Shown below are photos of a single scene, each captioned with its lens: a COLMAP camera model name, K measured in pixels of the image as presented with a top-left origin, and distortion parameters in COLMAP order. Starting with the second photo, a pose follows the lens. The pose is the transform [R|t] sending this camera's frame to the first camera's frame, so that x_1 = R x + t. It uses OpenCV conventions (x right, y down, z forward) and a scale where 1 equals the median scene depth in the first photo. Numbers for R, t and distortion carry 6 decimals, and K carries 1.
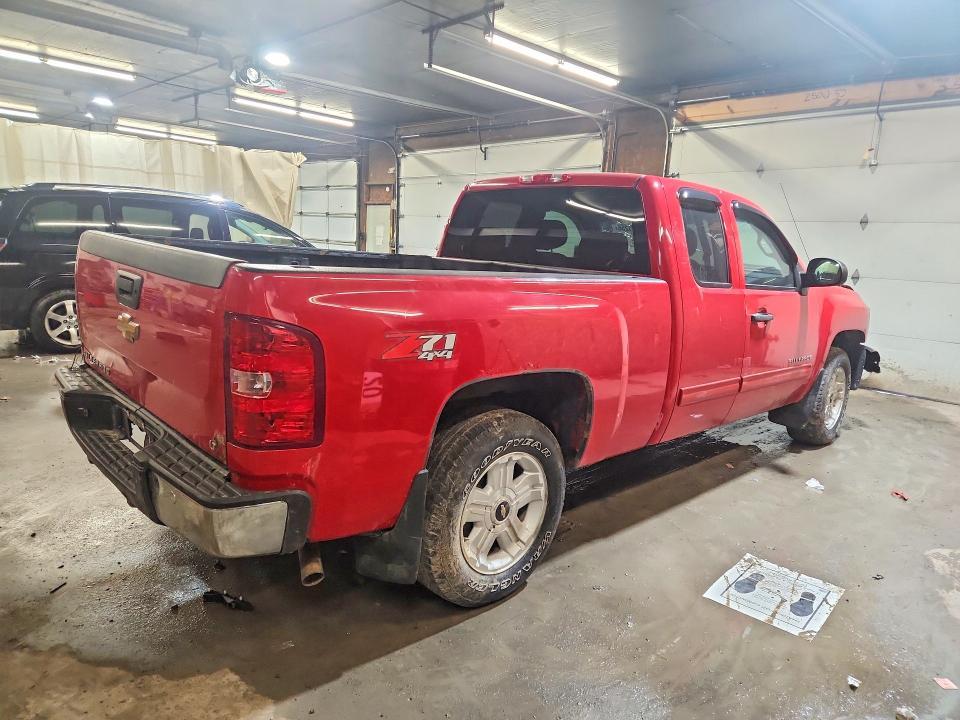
lens RADIAL K [[635.1, 0, 480.4], [0, 635.1, 334.9], [0, 0, 1]] dist [0.016928, -0.001770]
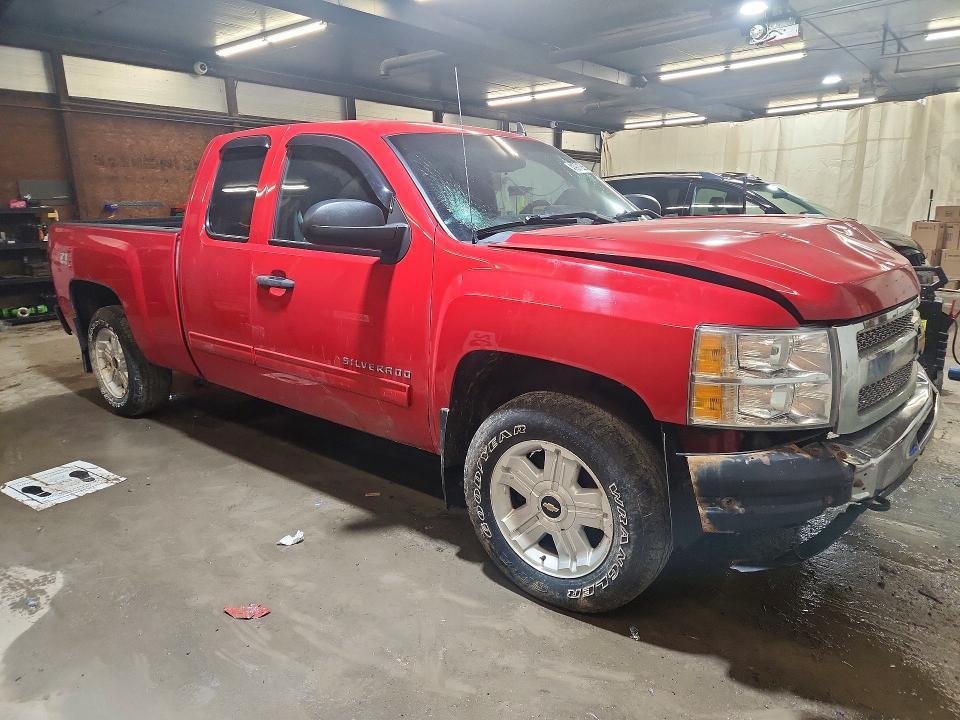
lens RADIAL K [[597.1, 0, 480.0], [0, 597.1, 360.0], [0, 0, 1]] dist [0.004113, 0.000375]
pose [[0.159152, 0.184016, -0.969953, 1.103162], [-0.108619, 0.979775, 0.168057, -0.081568], [0.981261, 0.078608, 0.175921, 1.030205]]
